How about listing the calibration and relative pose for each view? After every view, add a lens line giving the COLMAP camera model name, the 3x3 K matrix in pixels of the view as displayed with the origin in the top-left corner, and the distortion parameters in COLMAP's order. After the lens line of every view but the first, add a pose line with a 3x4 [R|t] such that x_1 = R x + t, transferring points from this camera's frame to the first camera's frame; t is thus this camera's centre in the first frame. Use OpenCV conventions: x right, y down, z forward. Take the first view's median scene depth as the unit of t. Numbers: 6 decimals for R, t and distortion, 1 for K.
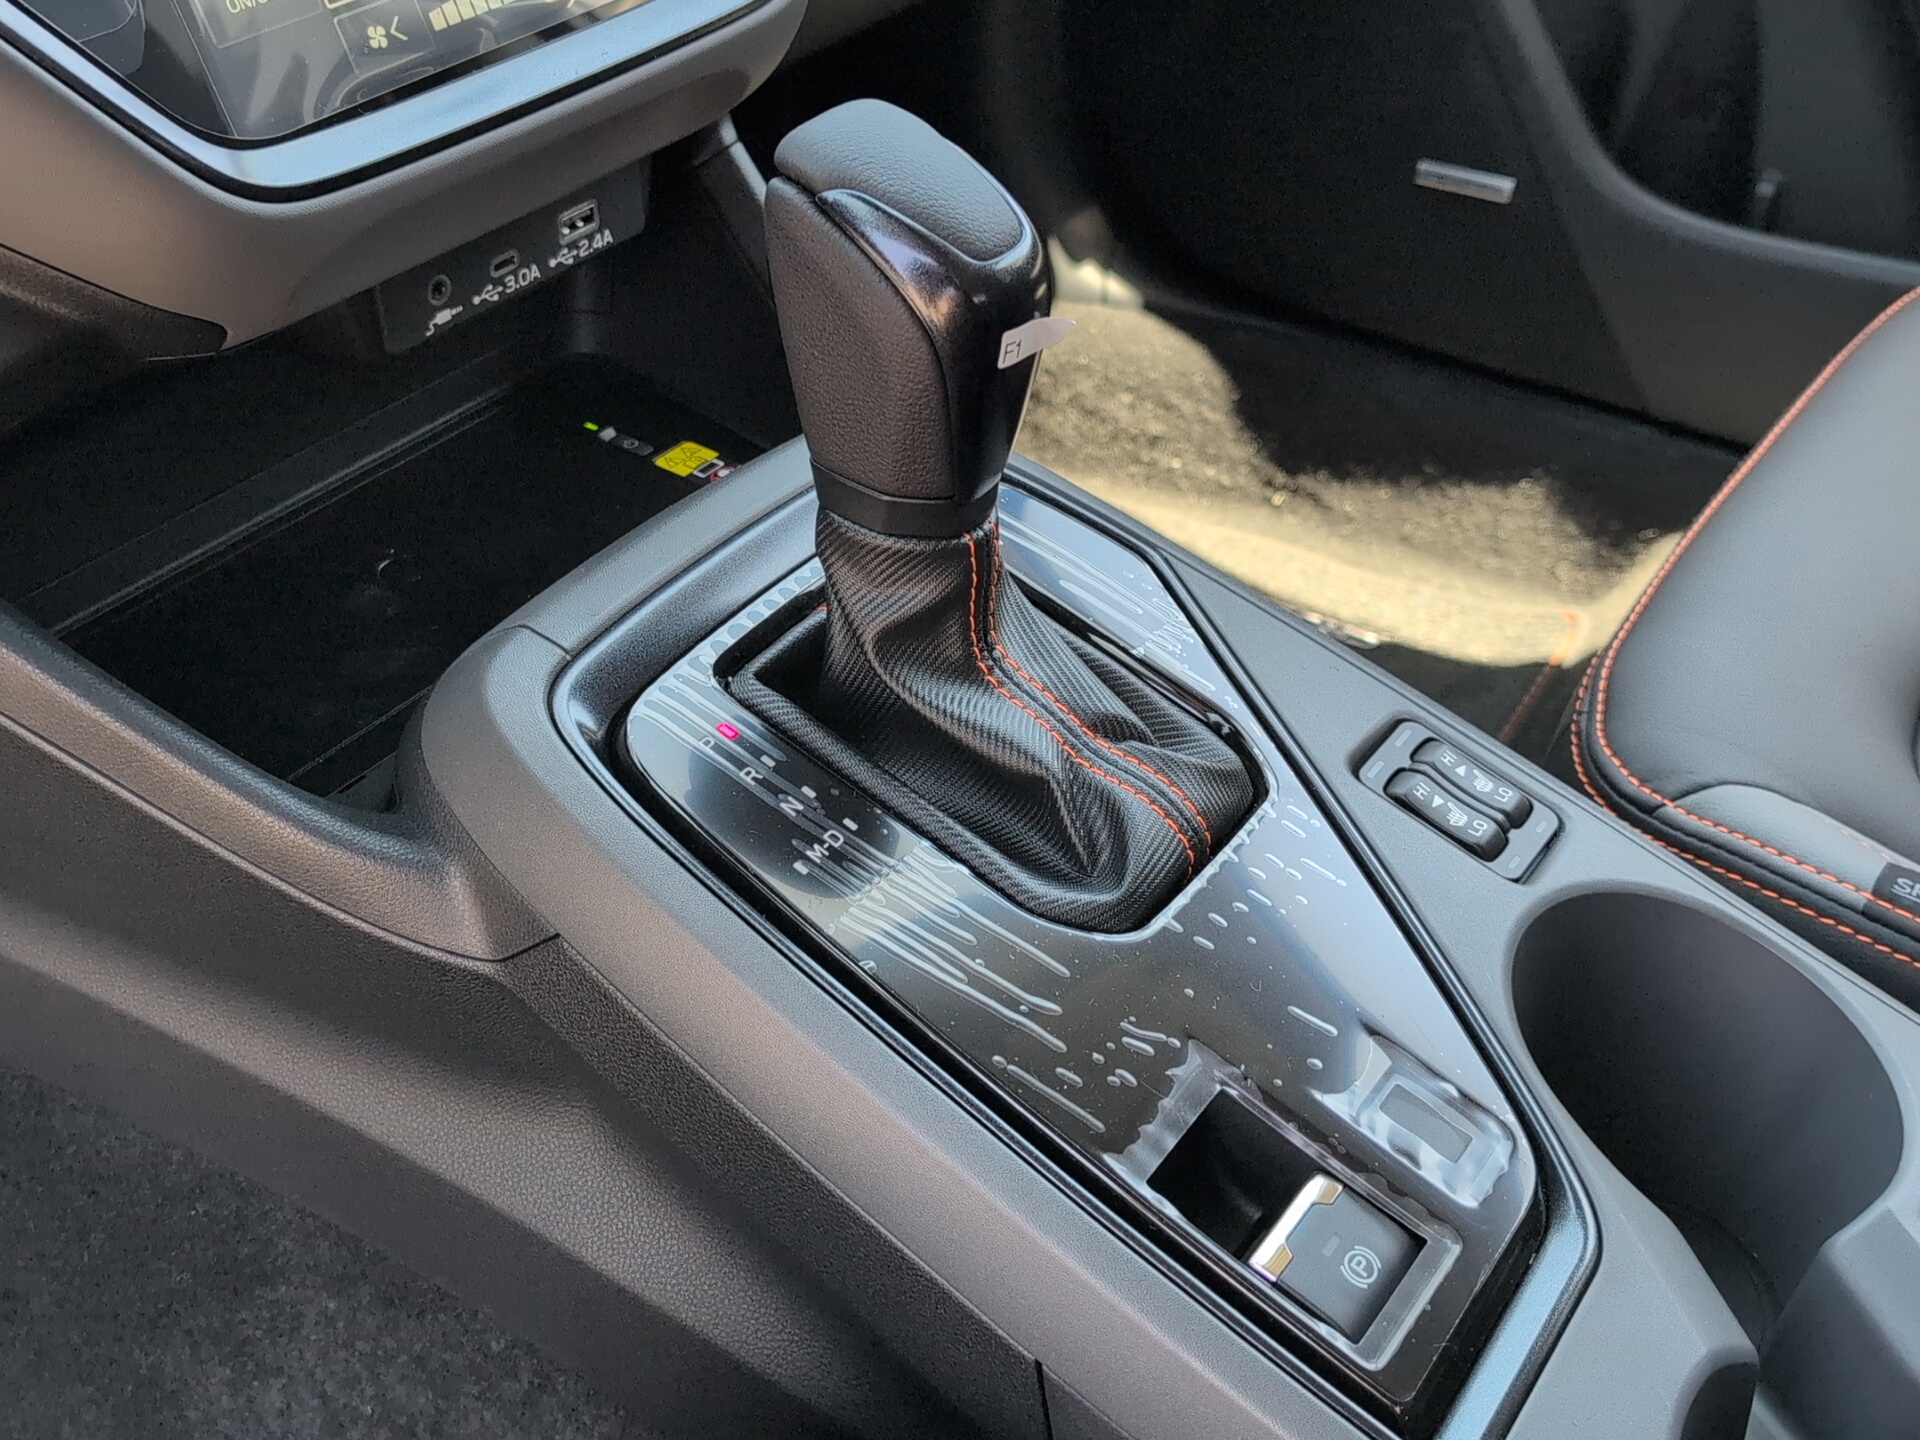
lens RADIAL K [[2237.0, 0, 965.2], [0, 2237.0, 688.2], [0, 0, 1]] dist [0.318290, -0.944879]
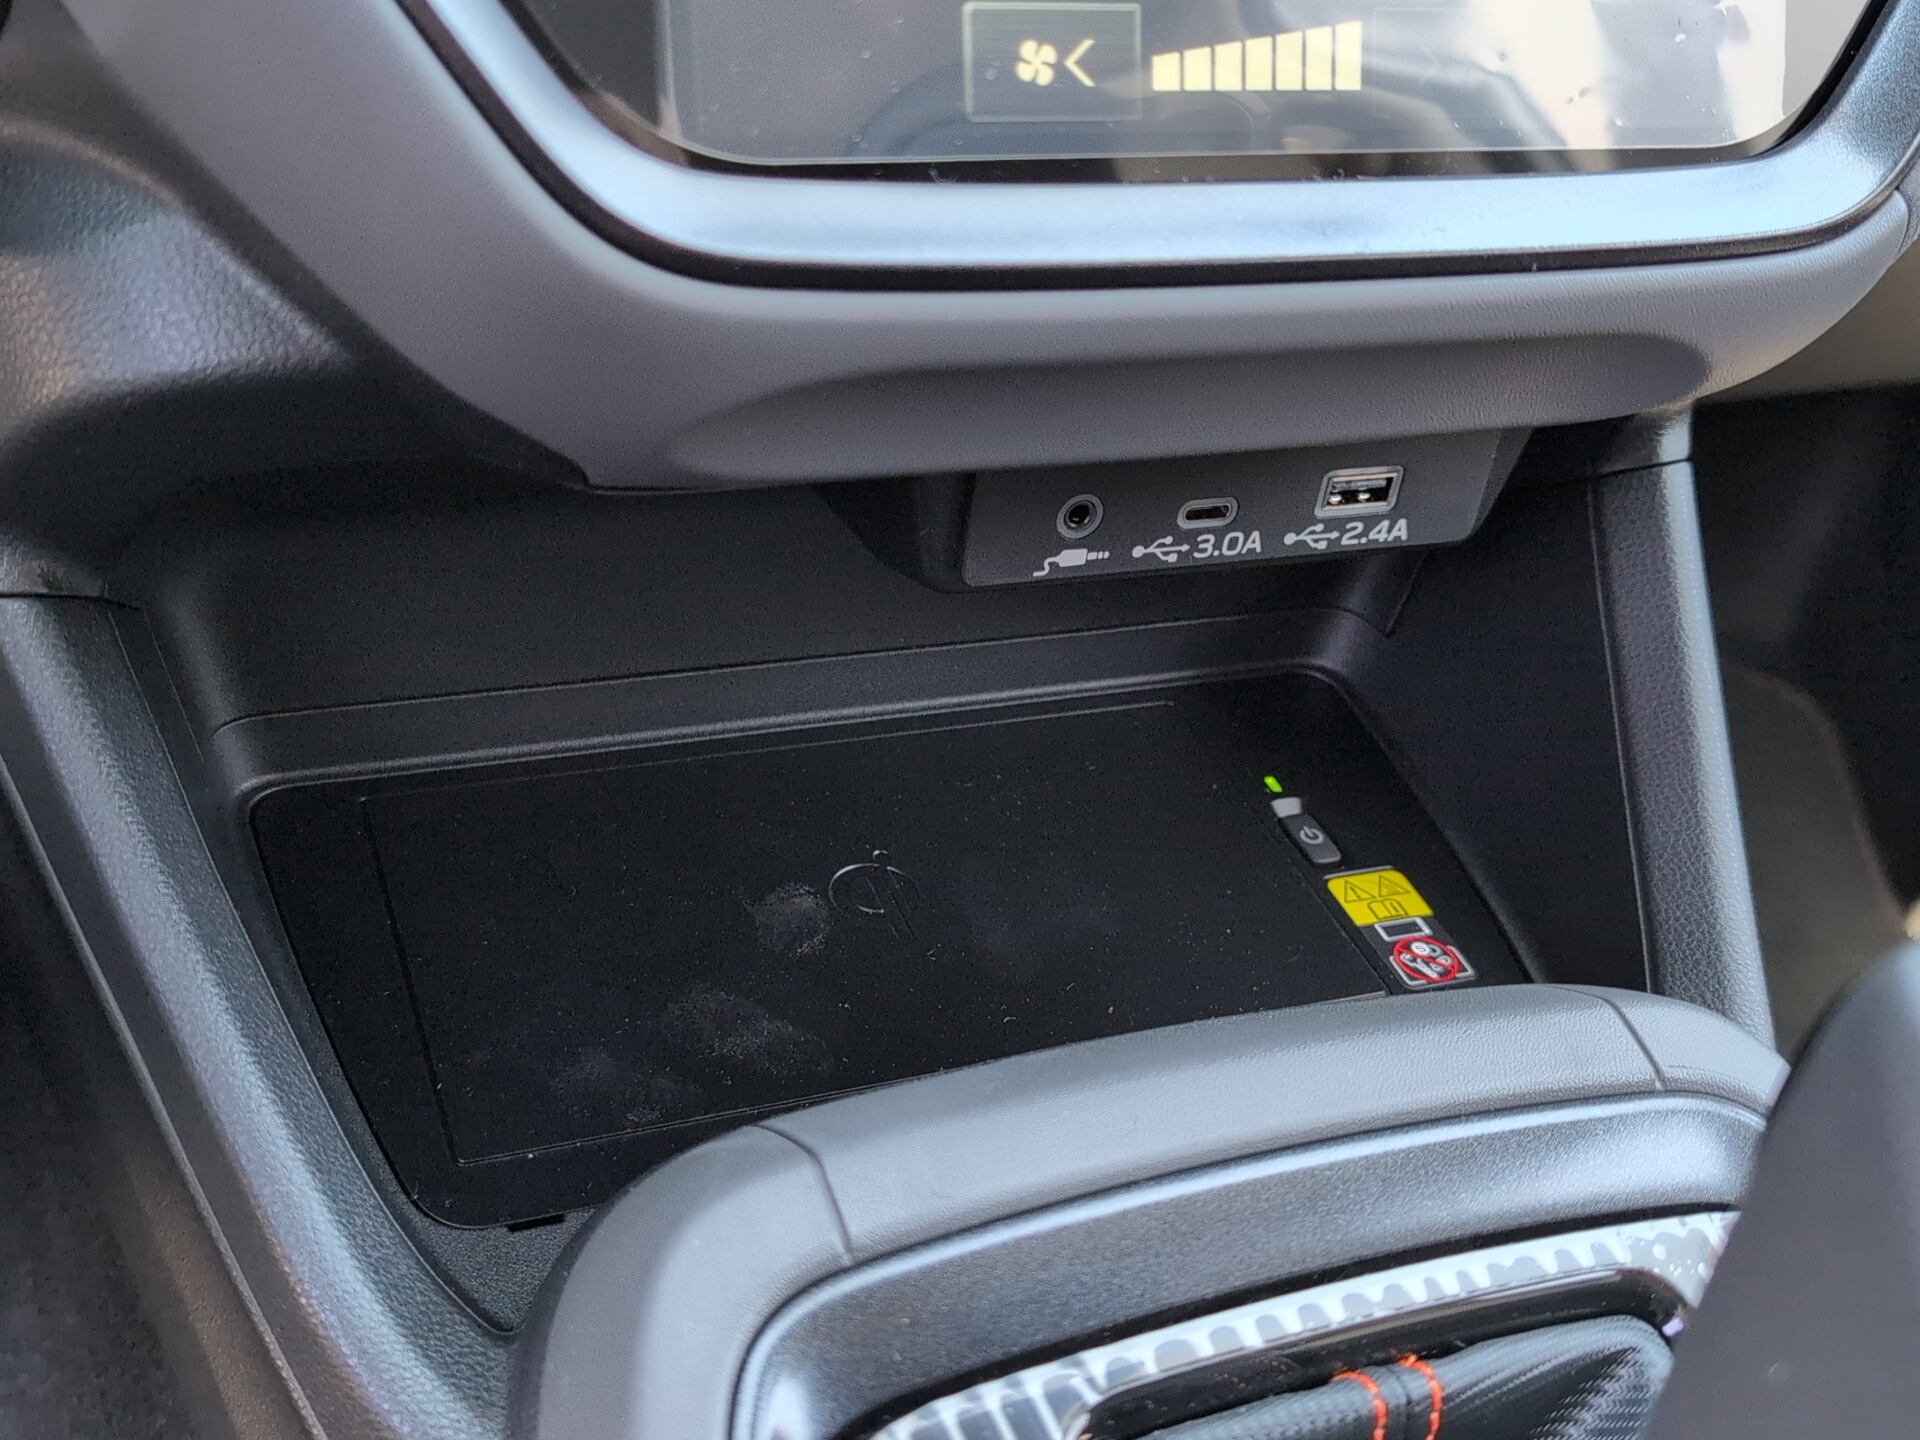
lens RADIAL K [[2237.0, 0, 965.2], [0, 2237.0, 688.2], [0, 0, 1]] dist [0.318290, -0.944879]
pose [[0.838107, 0.387390, -0.384065, -0.004624], [-0.420619, 0.907233, -0.002789, -0.113423], [0.347356, 0.163882, 0.923302, 0.419246]]
